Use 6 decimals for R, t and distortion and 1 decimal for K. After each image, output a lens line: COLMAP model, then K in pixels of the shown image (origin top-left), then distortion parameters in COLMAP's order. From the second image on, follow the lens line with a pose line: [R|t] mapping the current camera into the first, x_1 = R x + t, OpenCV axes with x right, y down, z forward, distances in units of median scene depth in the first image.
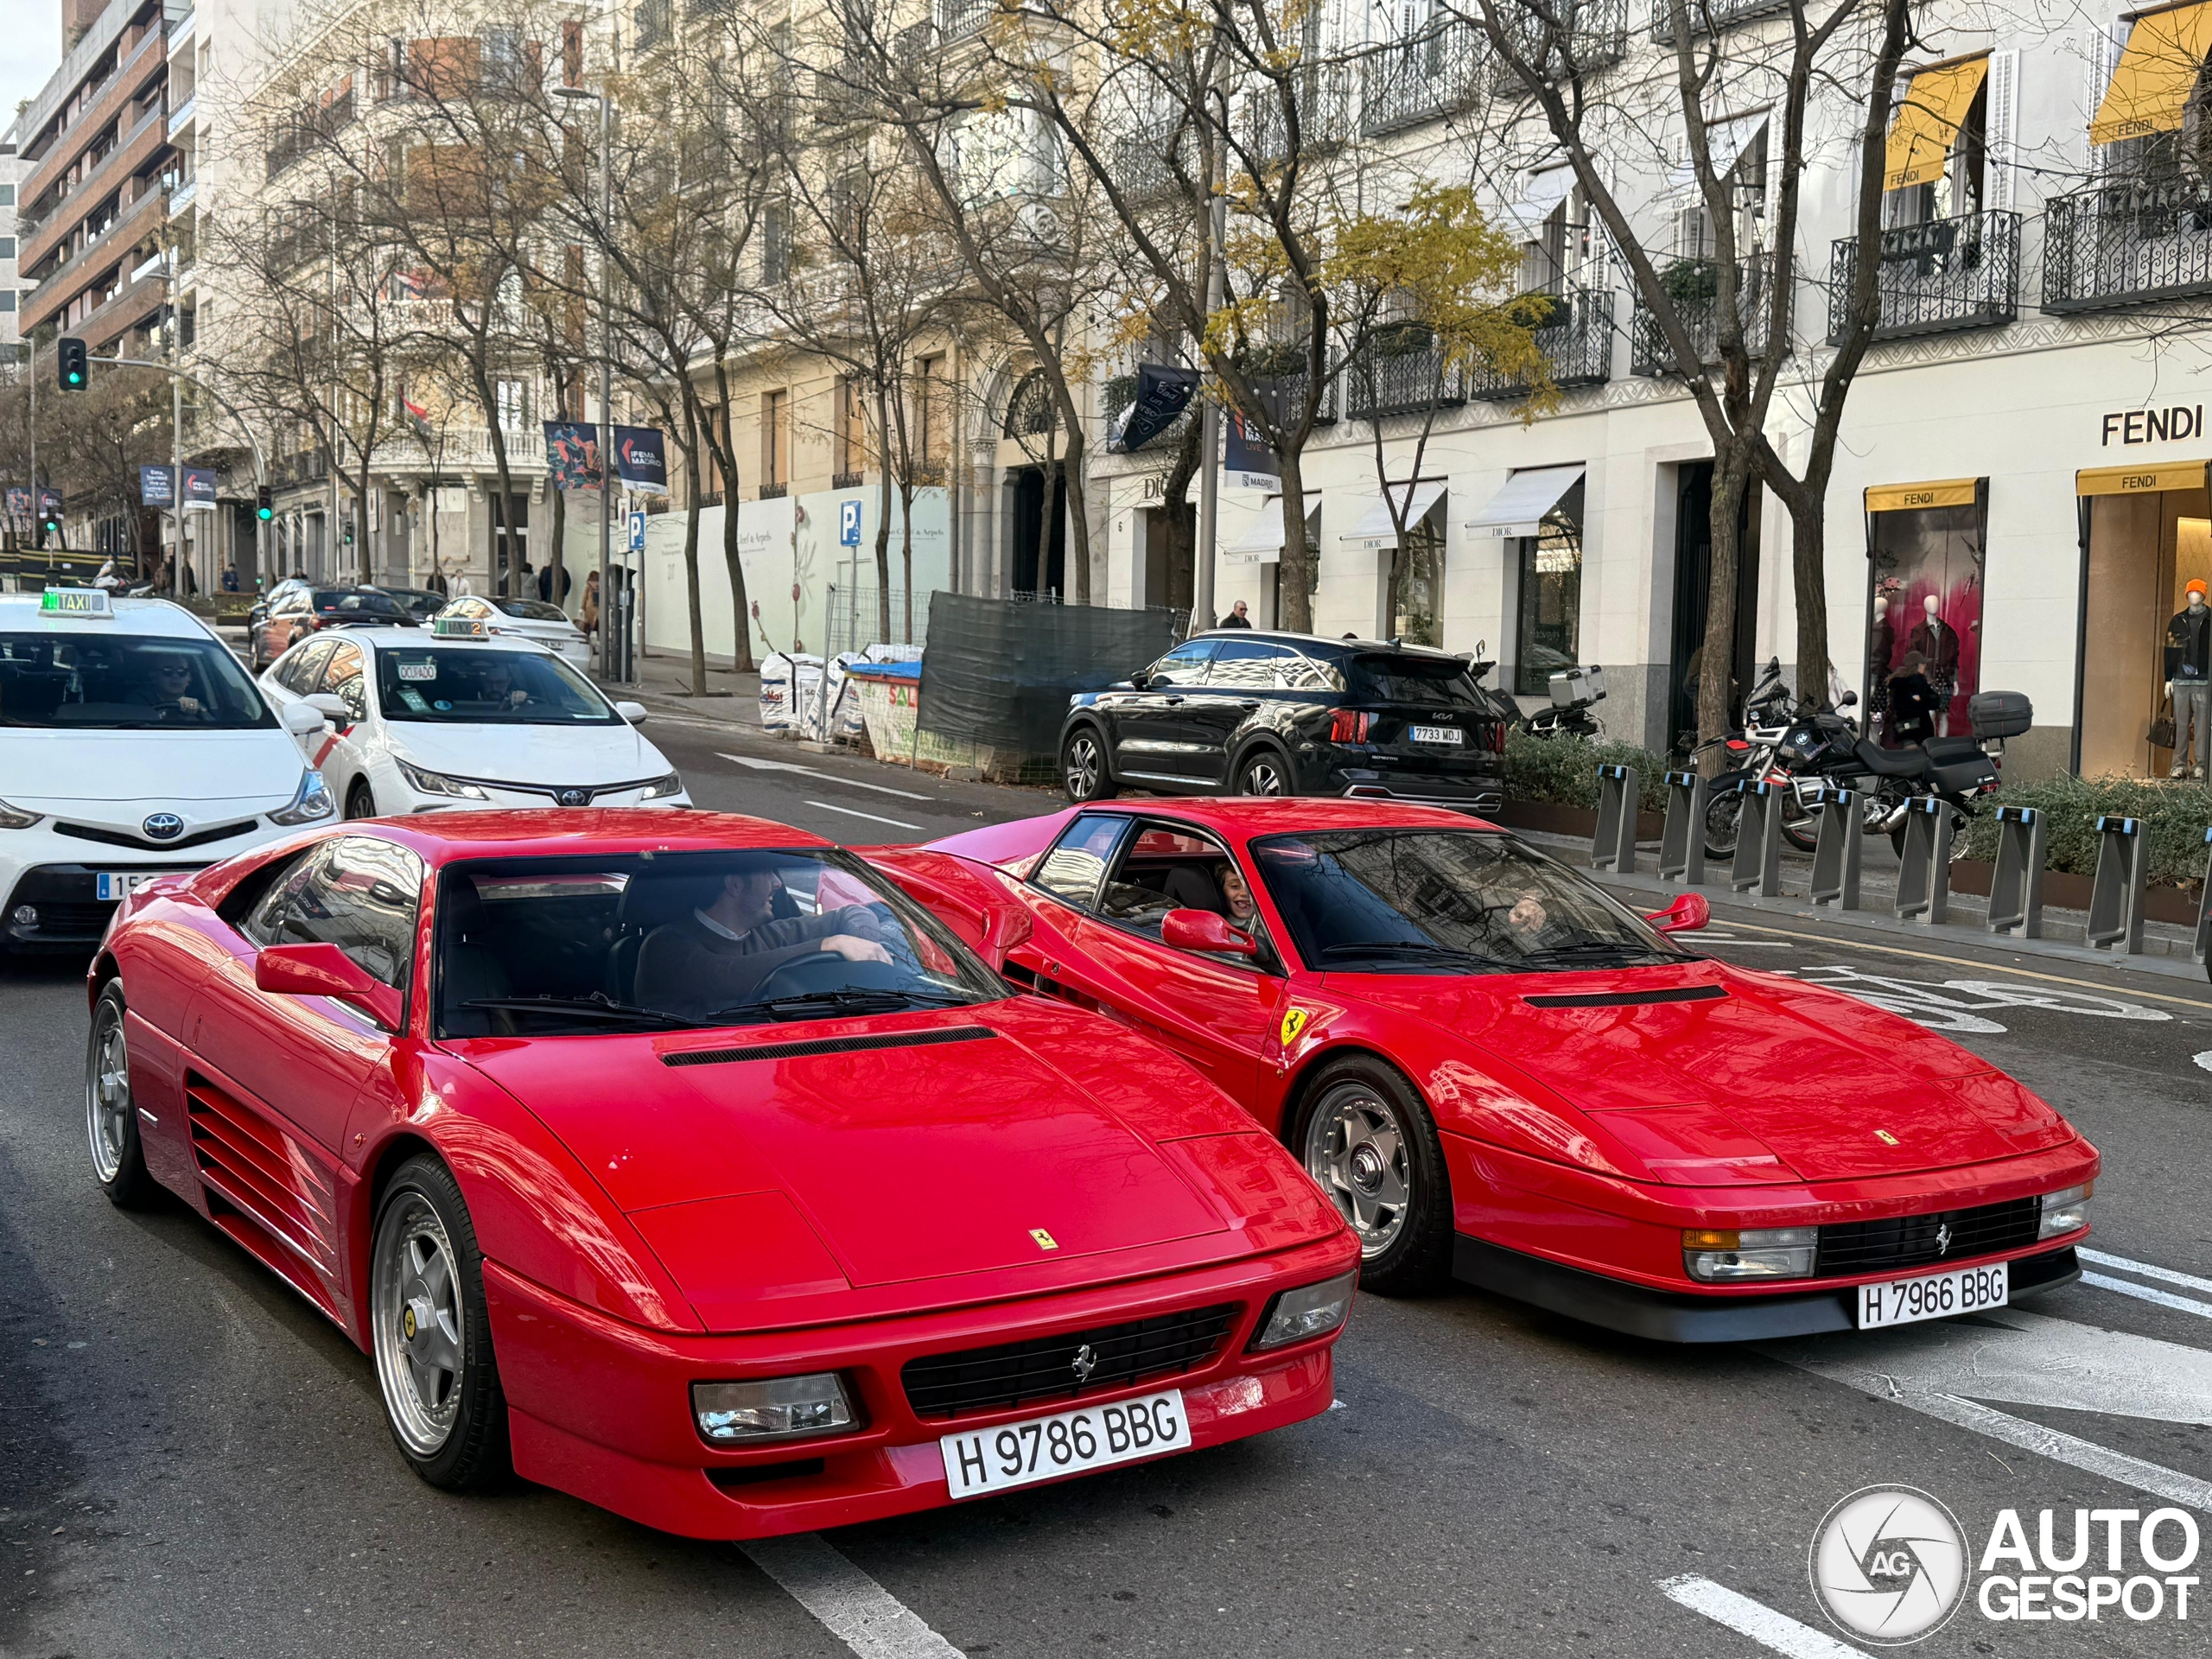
lens RADIAL K [[2257.1, 0, 1106.0], [0, 2257.1, 829.5], [0, 0, 1]] dist [0.170888, -0.340033]
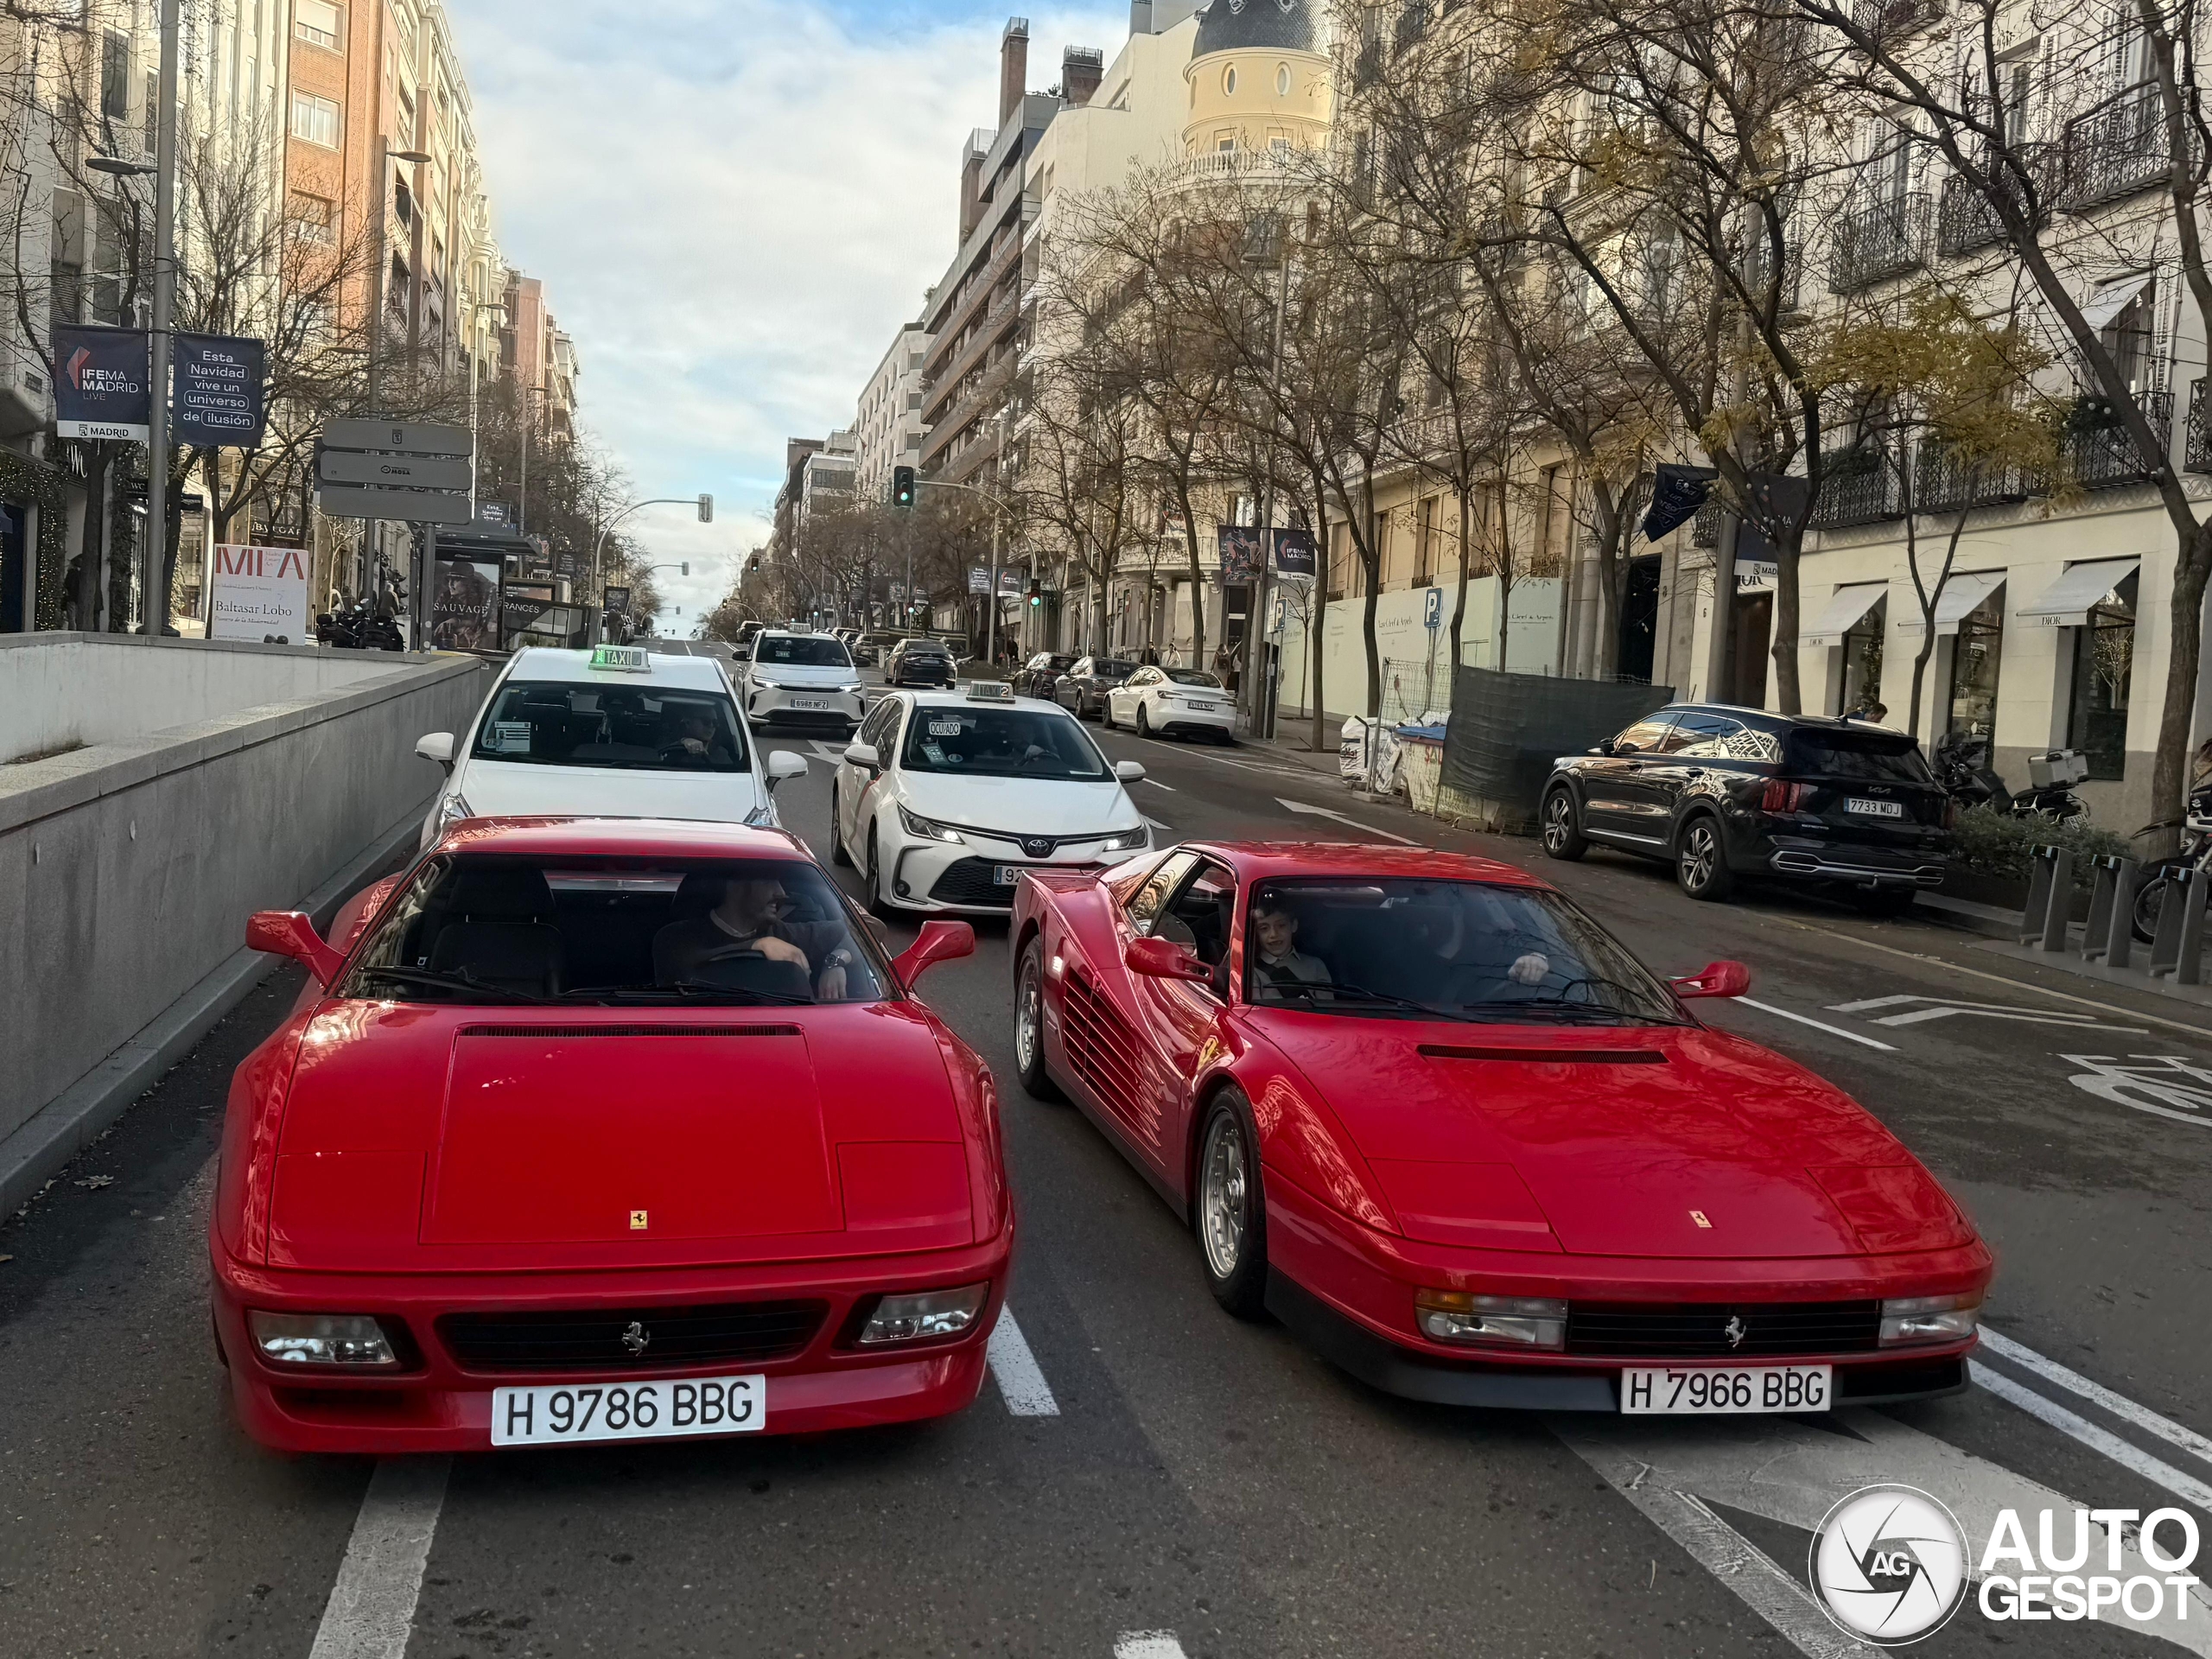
lens RADIAL K [[1897.4, 0, 1106.0], [0, 1897.4, 829.5], [0, 0, 1]] dist [0.141217, -0.257417]
pose [[0.946328, 0.050089, -0.319302, 0.356987], [-0.056448, 0.998348, -0.010686, -0.007219], [0.318240, 0.028136, 0.947593, 0.147470]]
